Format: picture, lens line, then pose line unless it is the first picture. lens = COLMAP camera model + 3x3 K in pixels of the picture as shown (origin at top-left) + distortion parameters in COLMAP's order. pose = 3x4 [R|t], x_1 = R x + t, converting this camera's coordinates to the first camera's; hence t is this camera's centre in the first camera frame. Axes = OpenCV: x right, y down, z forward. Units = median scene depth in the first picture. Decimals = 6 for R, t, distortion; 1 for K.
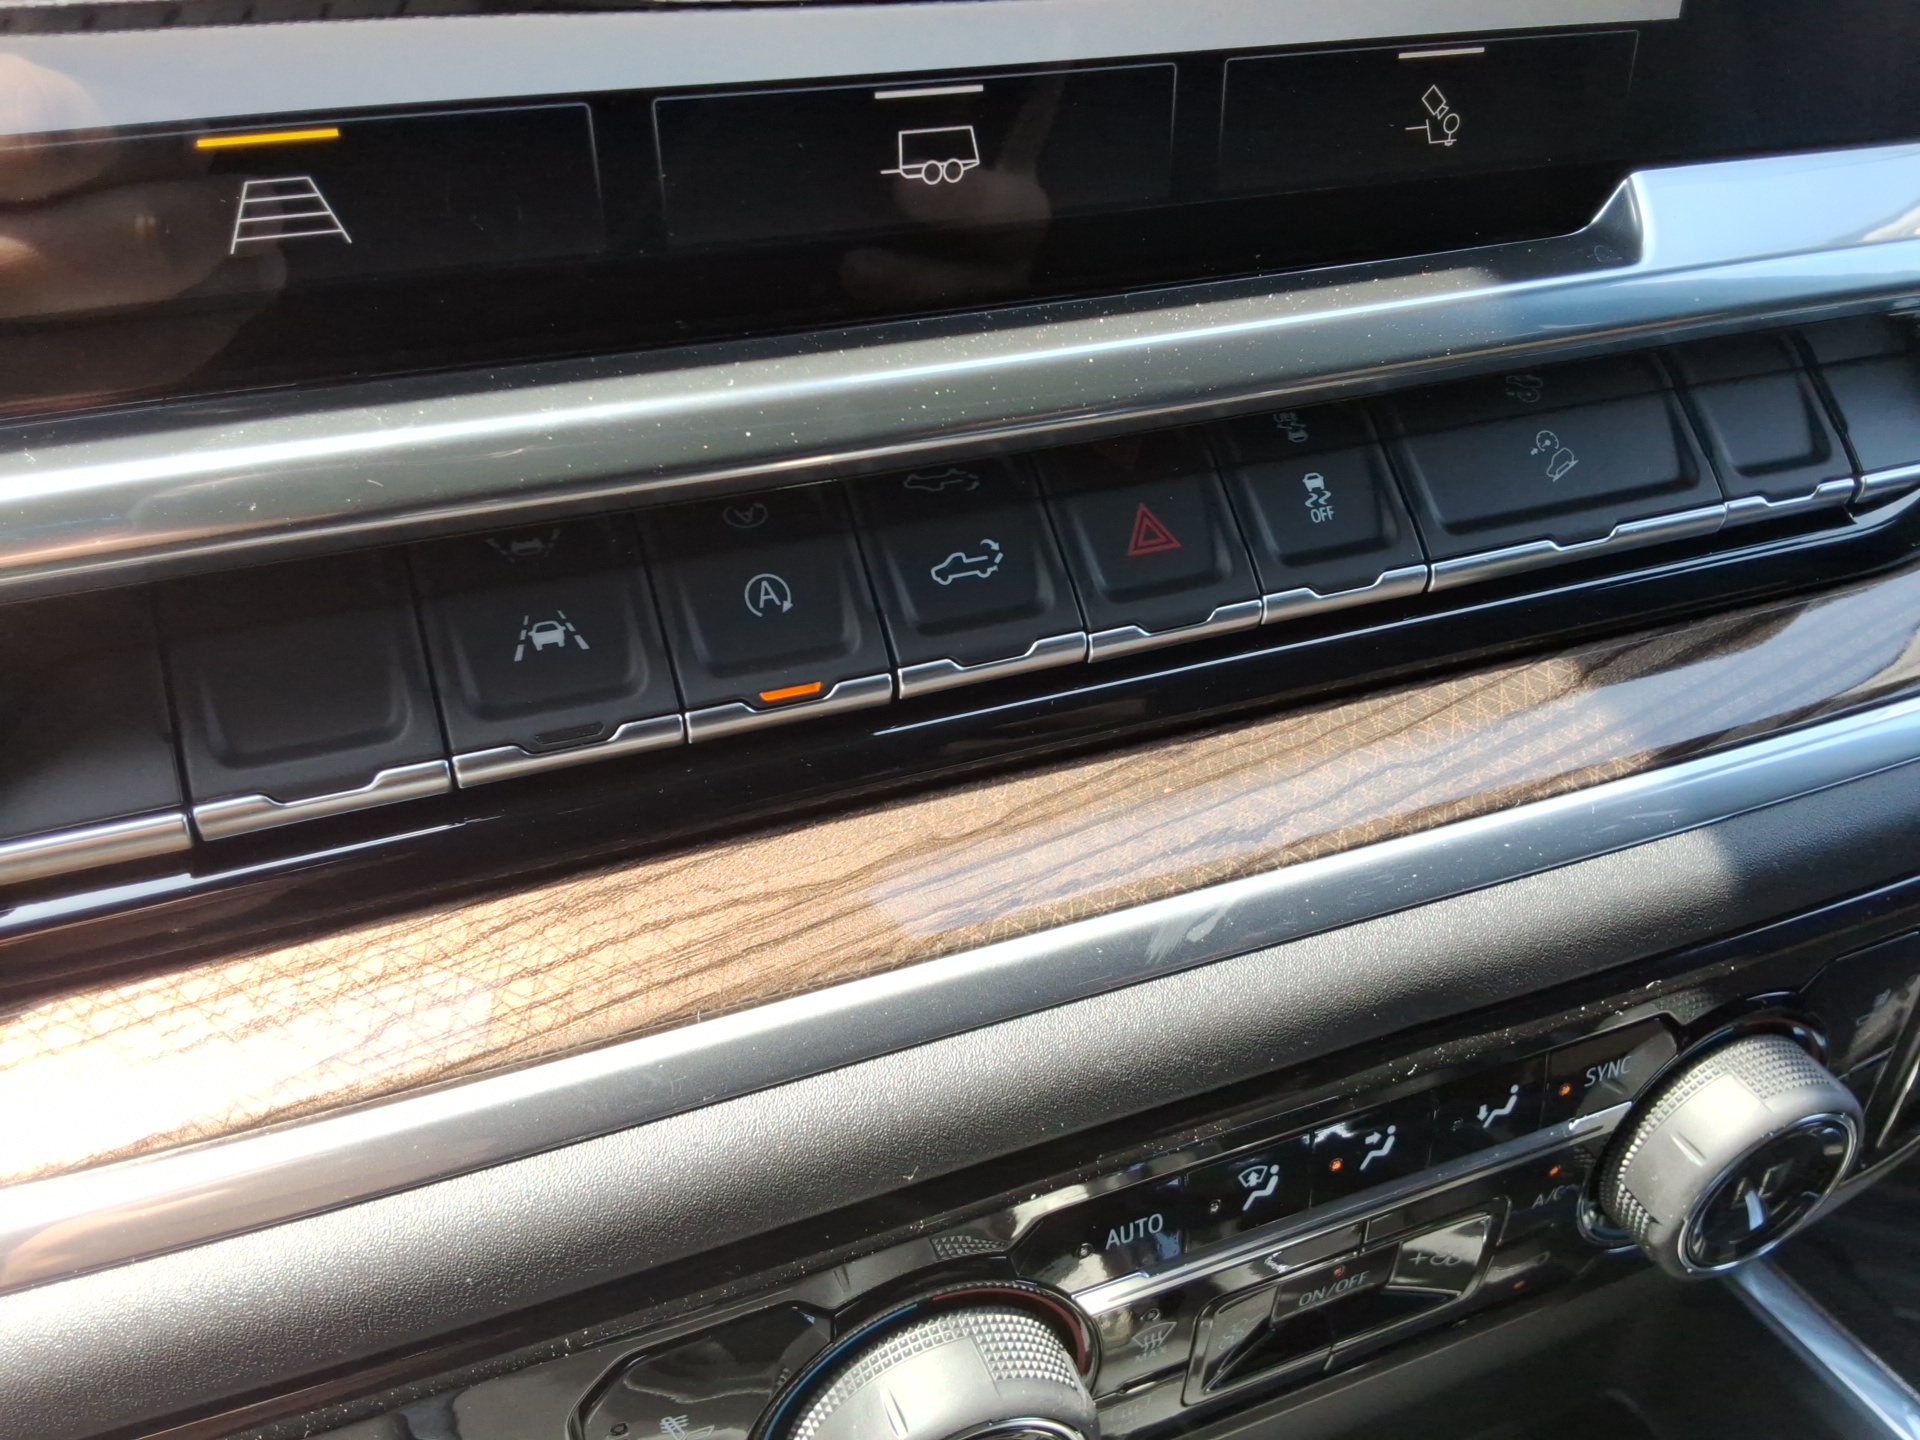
lens RADIAL K [[1554.2, 0, 966.0], [0, 1554.2, 686.6], [0, 0, 1]] dist [0.110774, -0.164919]
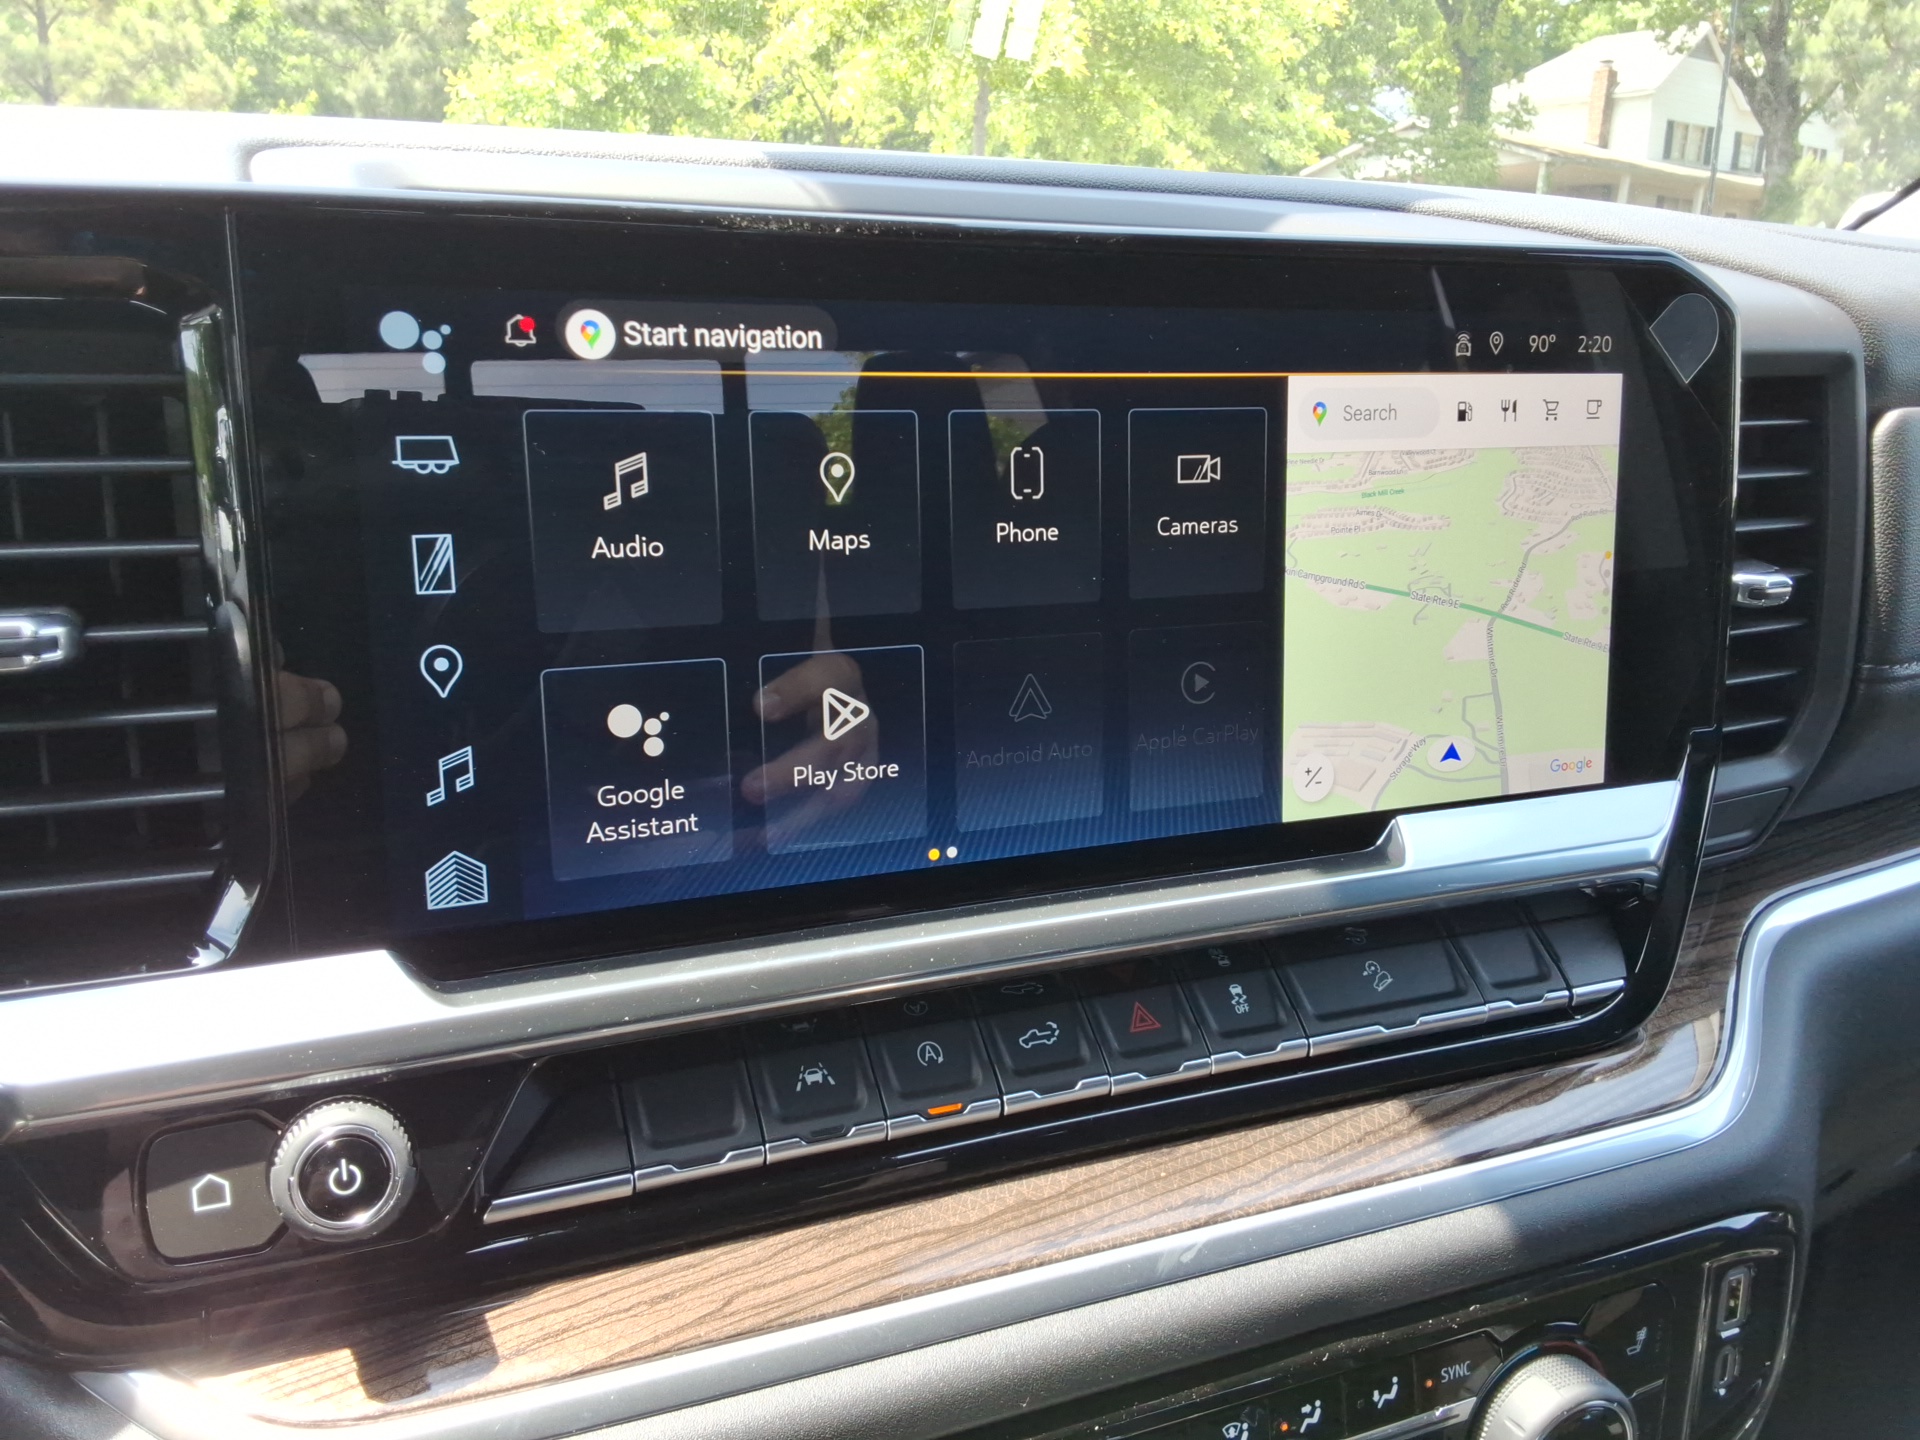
lens RADIAL K [[1554.2, 0, 959.3], [0, 1554.2, 700.2], [0, 0, 1]] dist [0.110774, -0.164919]
pose [[0.999785, -0.012323, 0.016667, -0.112084], [0.017305, 0.938831, -0.343942, 0.166378], [-0.011409, 0.344156, 0.938843, -0.762793]]
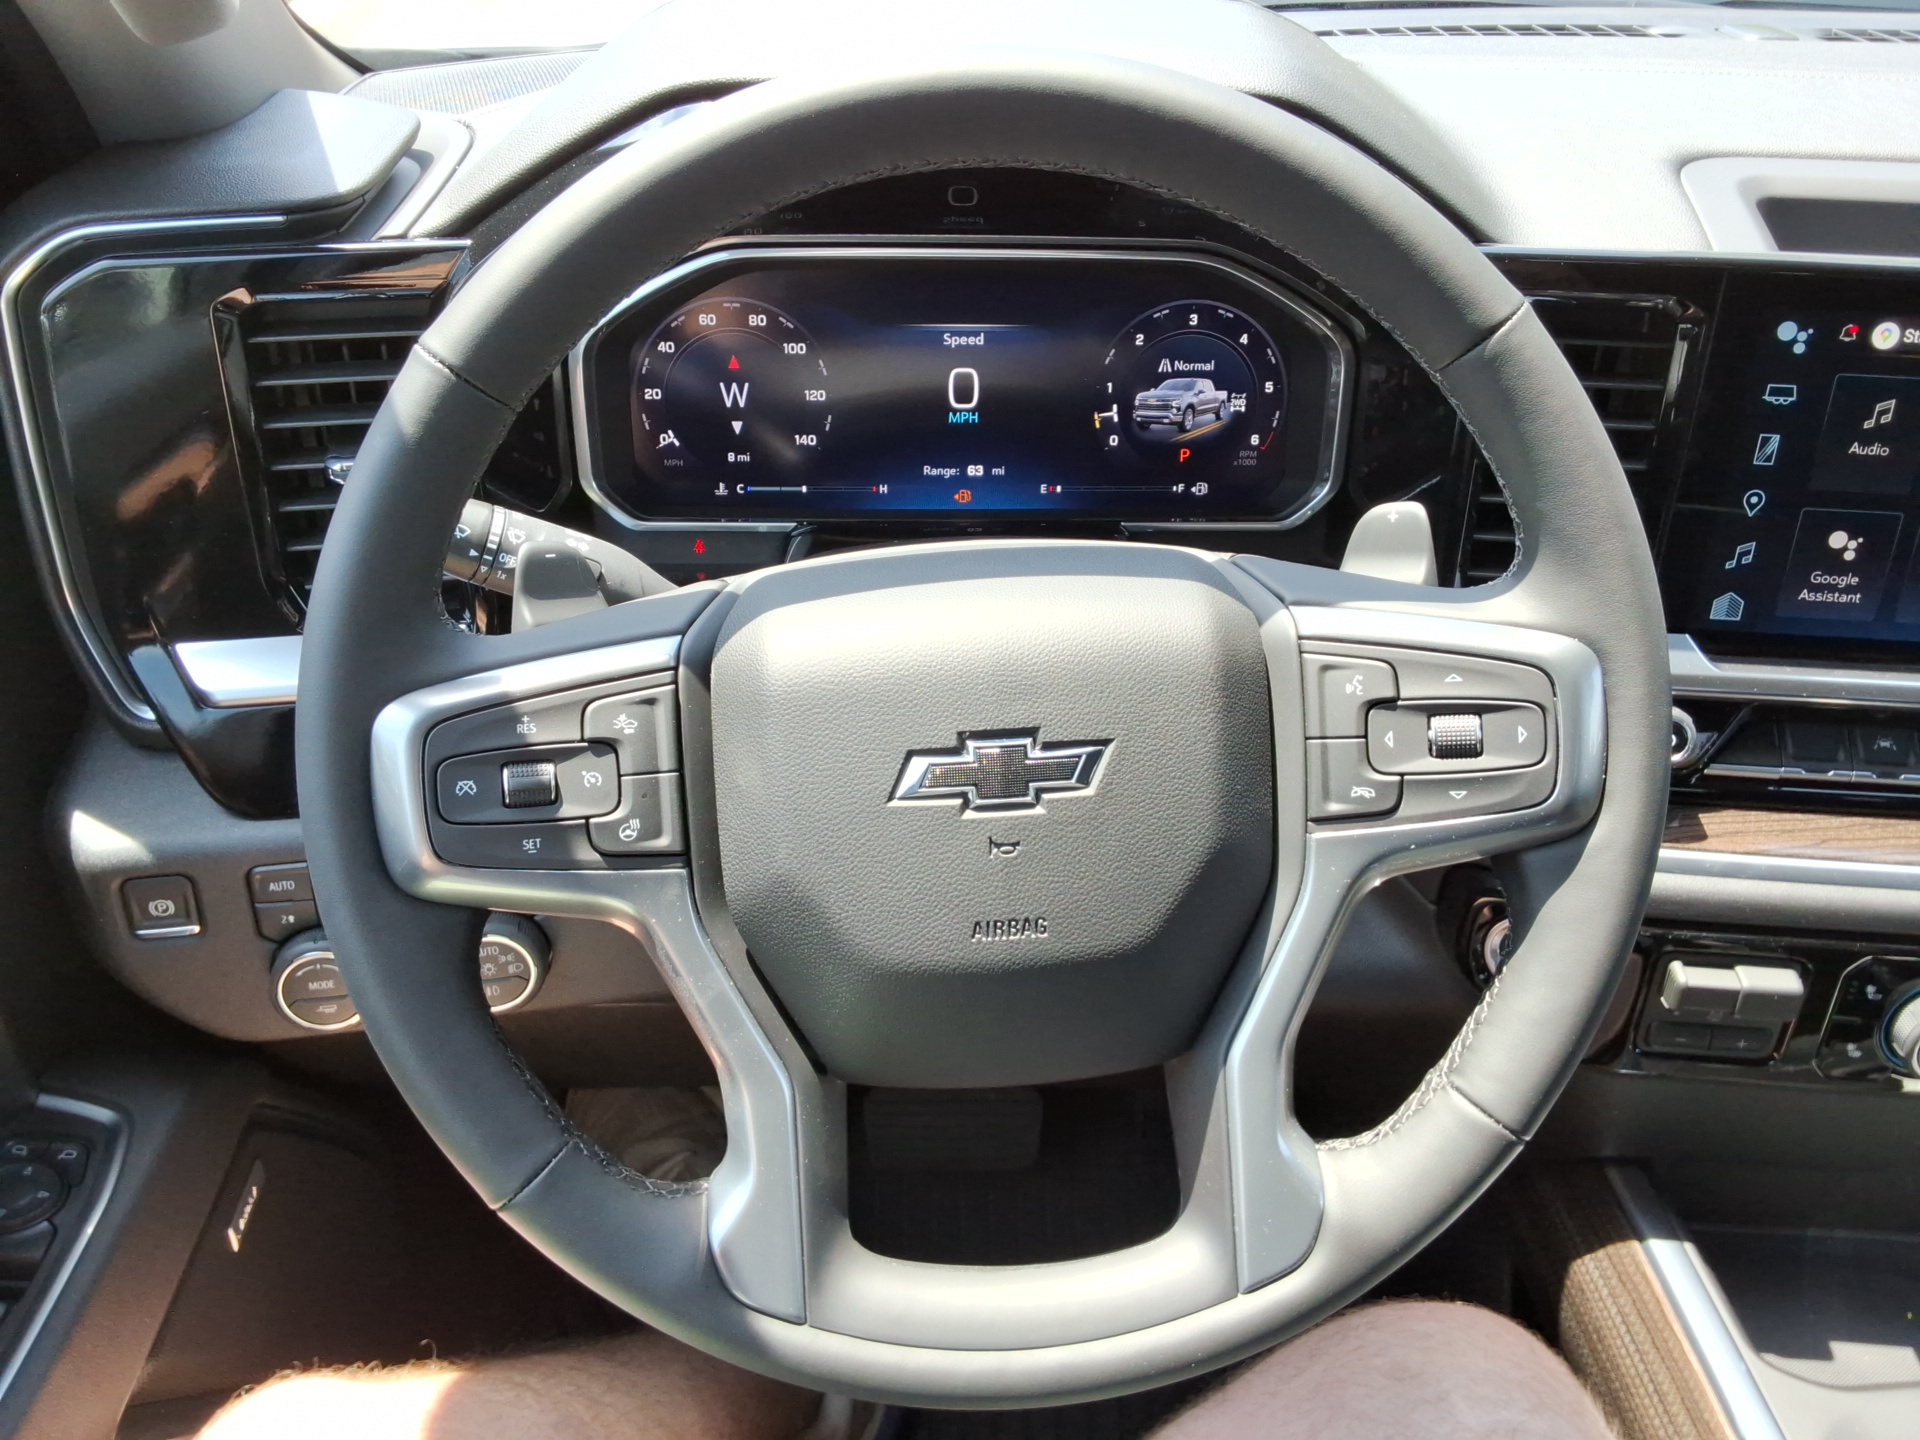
lens RADIAL K [[1554.2, 0, 975.2], [0, 1554.2, 702.4], [0, 0, 1]] dist [0.110774, -0.164919]
pose [[0.897489, 0.216950, -0.383987, -0.655835], [-0.249042, 0.967851, -0.035254, 0.432201], [0.363994, 0.127269, 0.922665, -2.509051]]
